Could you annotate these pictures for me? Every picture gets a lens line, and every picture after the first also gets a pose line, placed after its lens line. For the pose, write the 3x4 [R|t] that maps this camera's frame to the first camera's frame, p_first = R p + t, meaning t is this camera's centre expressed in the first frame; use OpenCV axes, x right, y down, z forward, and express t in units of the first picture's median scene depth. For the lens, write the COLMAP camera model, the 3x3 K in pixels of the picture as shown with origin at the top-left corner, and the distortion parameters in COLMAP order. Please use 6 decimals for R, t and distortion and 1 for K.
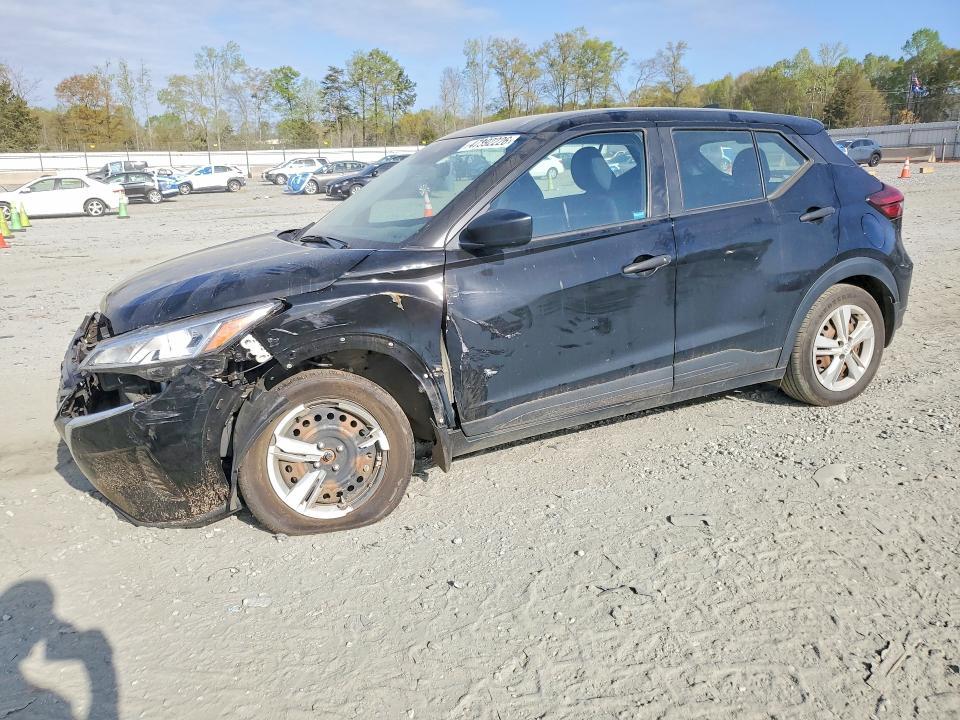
lens RADIAL K [[826.0, 0, 480.0], [0, 826.0, 360.0], [0, 0, 1]] dist [-0.011061, 0.004509]
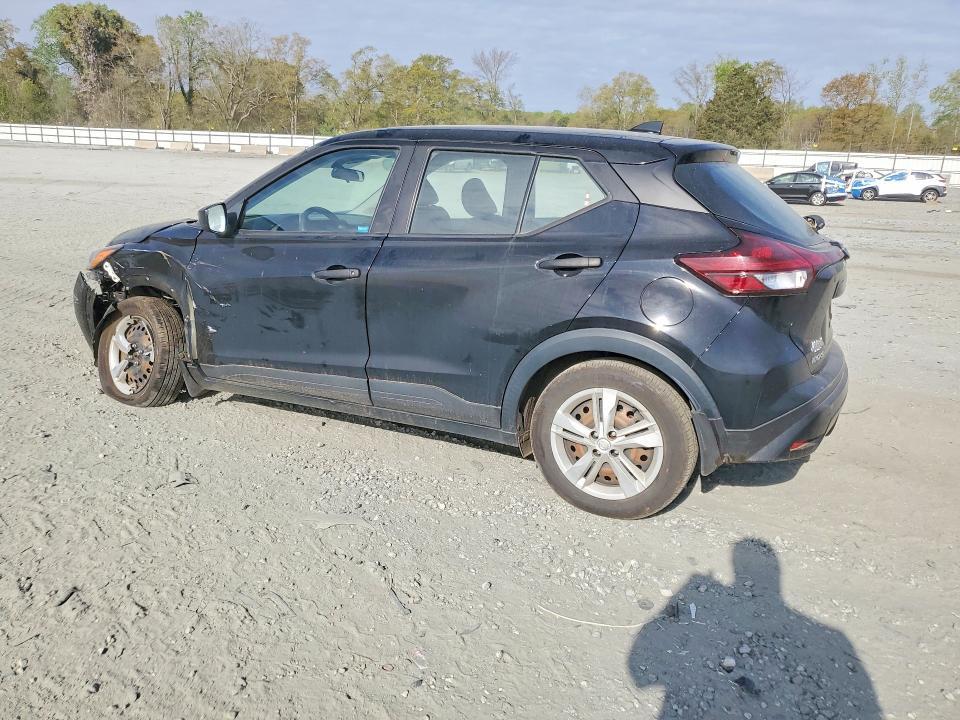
lens RADIAL K [[838.1, 0, 480.0], [0, 838.1, 360.0], [0, 0, 1]] dist [0.010334, 0.074165]
pose [[0.533011, 0.245952, -0.809572, 0.997285], [-0.248119, 0.960189, 0.128352, -0.160935], [0.808910, 0.132457, 0.572817, 0.455678]]
